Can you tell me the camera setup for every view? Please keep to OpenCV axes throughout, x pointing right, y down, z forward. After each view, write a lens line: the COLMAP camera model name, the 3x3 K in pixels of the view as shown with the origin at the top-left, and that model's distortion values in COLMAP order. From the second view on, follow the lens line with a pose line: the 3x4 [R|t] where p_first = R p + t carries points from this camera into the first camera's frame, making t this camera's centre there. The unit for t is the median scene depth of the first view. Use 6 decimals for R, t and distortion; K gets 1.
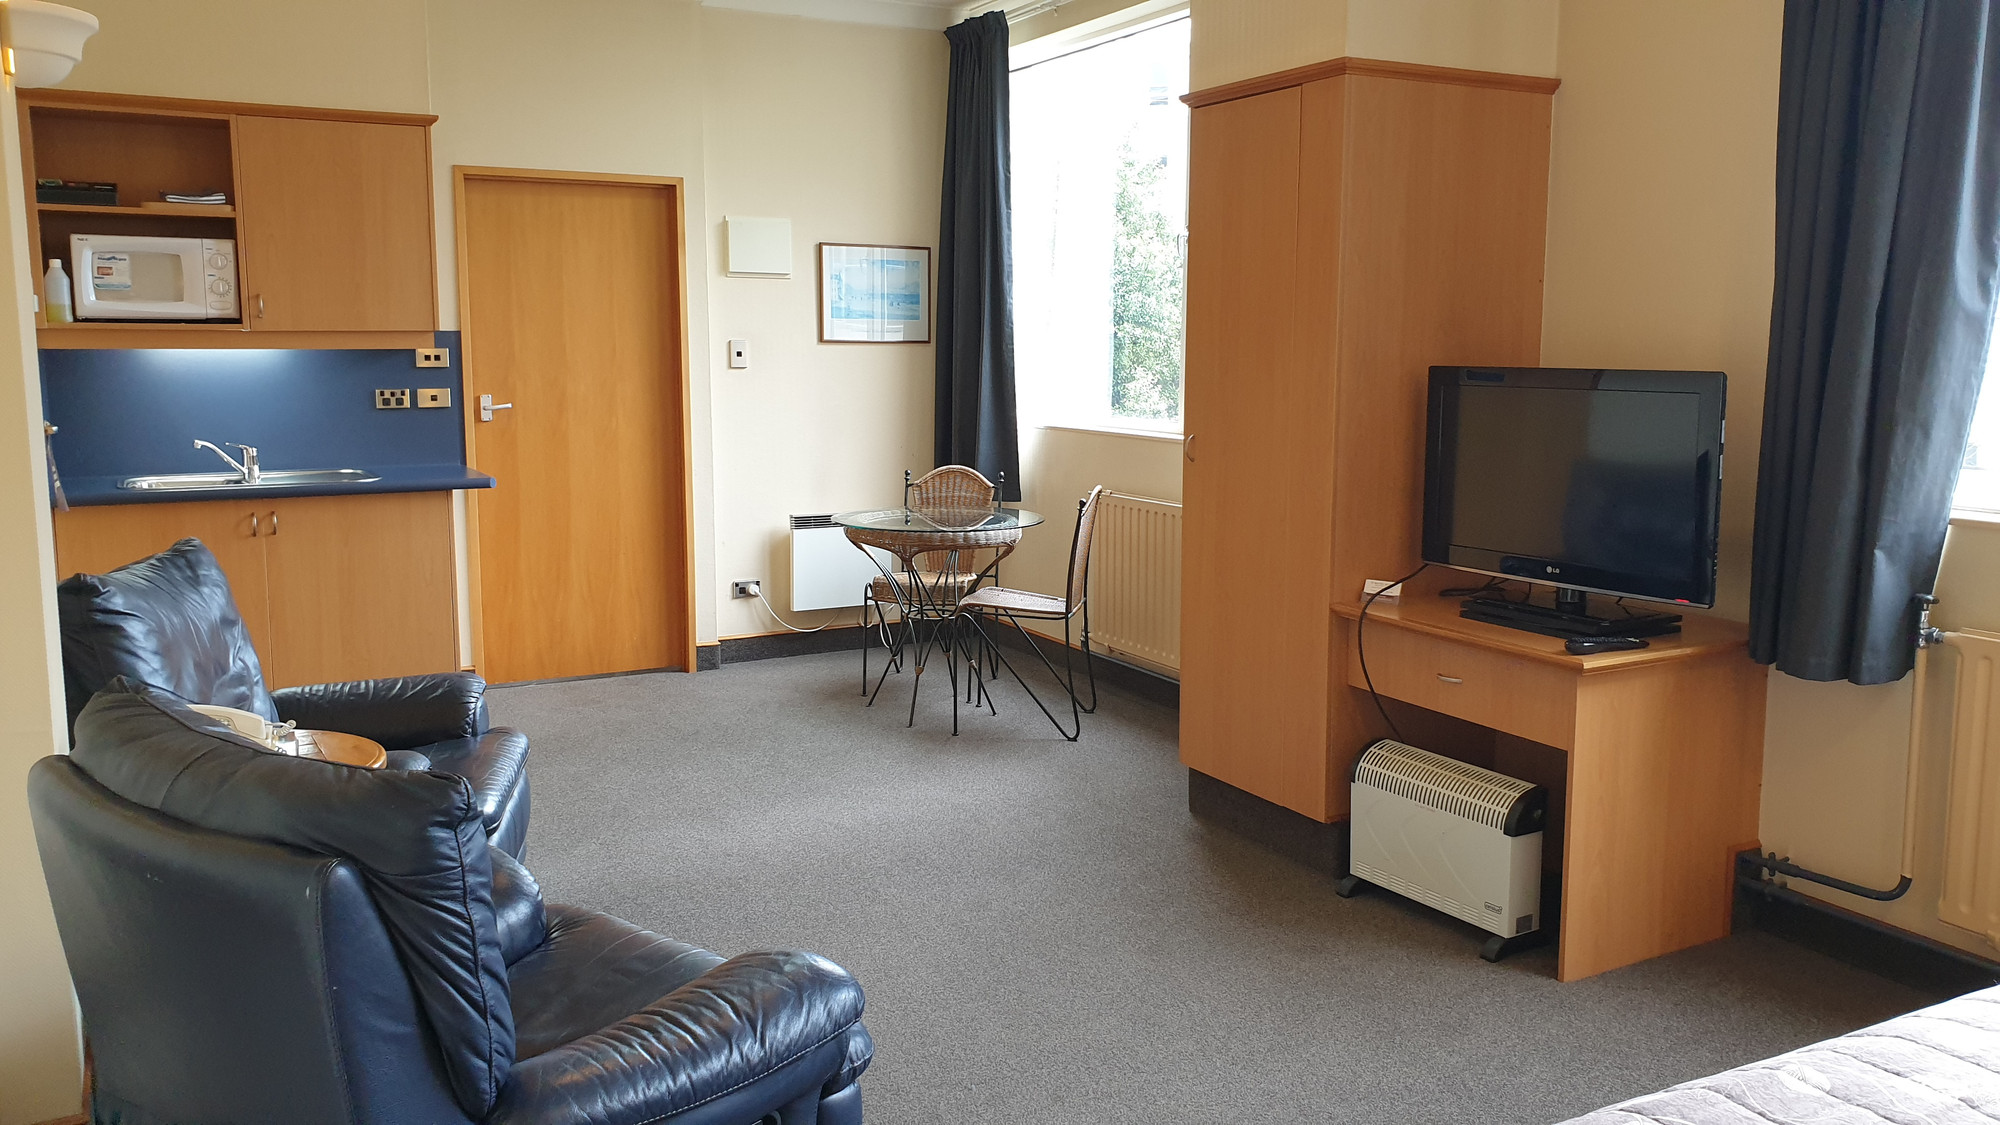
lens RADIAL K [[1635.7, 0, 1000.0], [0, 1635.7, 562.5], [0, 0, 1]] dist [0.071770, 0.000178]
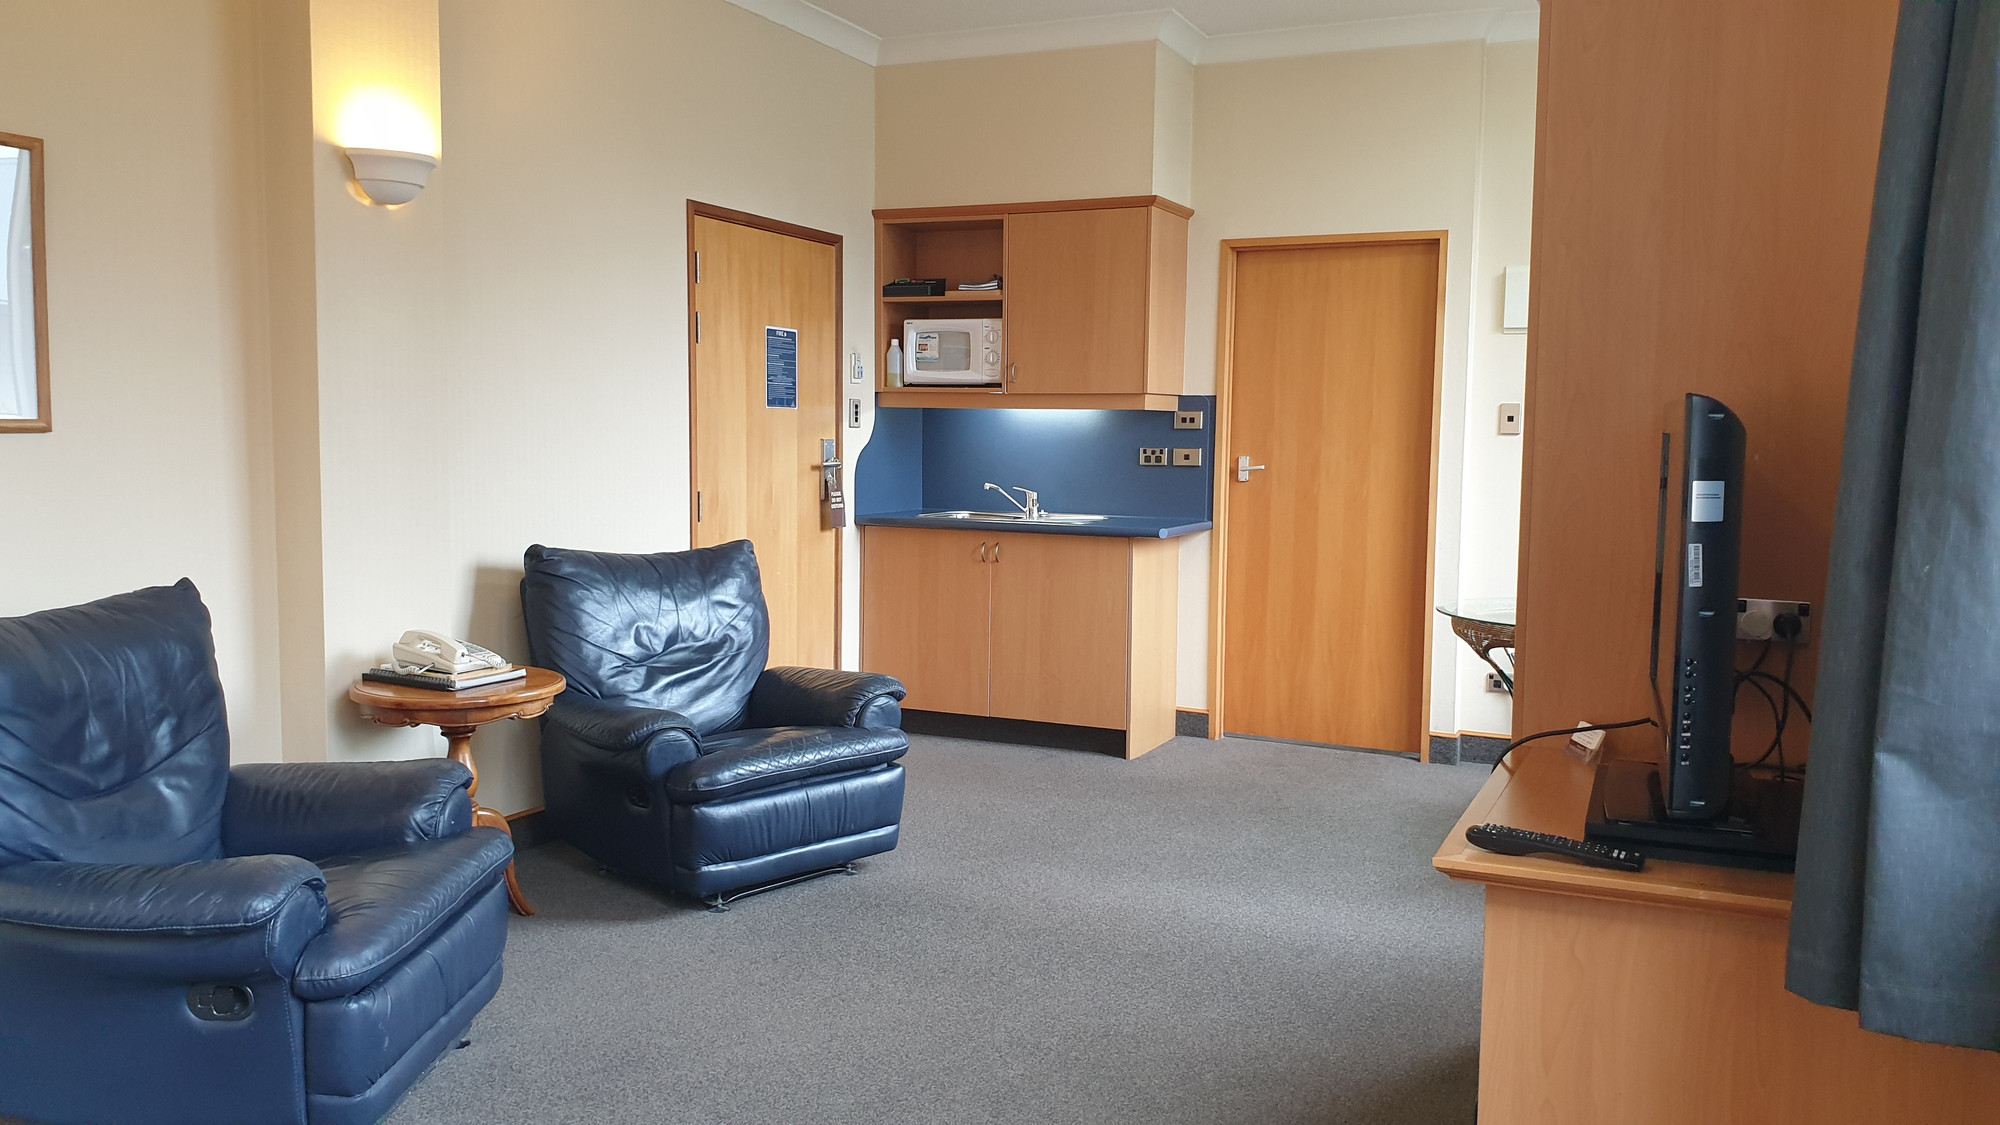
lens RADIAL K [[1586.1, 0, 1000.0], [0, 1586.1, 562.5], [0, 0, 1]] dist [0.274813, -0.001494]
pose [[0.610964, 0.079343, -0.787672, 0.464783], [-0.127380, 0.991853, 0.001107, -0.018457], [0.781343, 0.099658, 0.616094, 0.298340]]
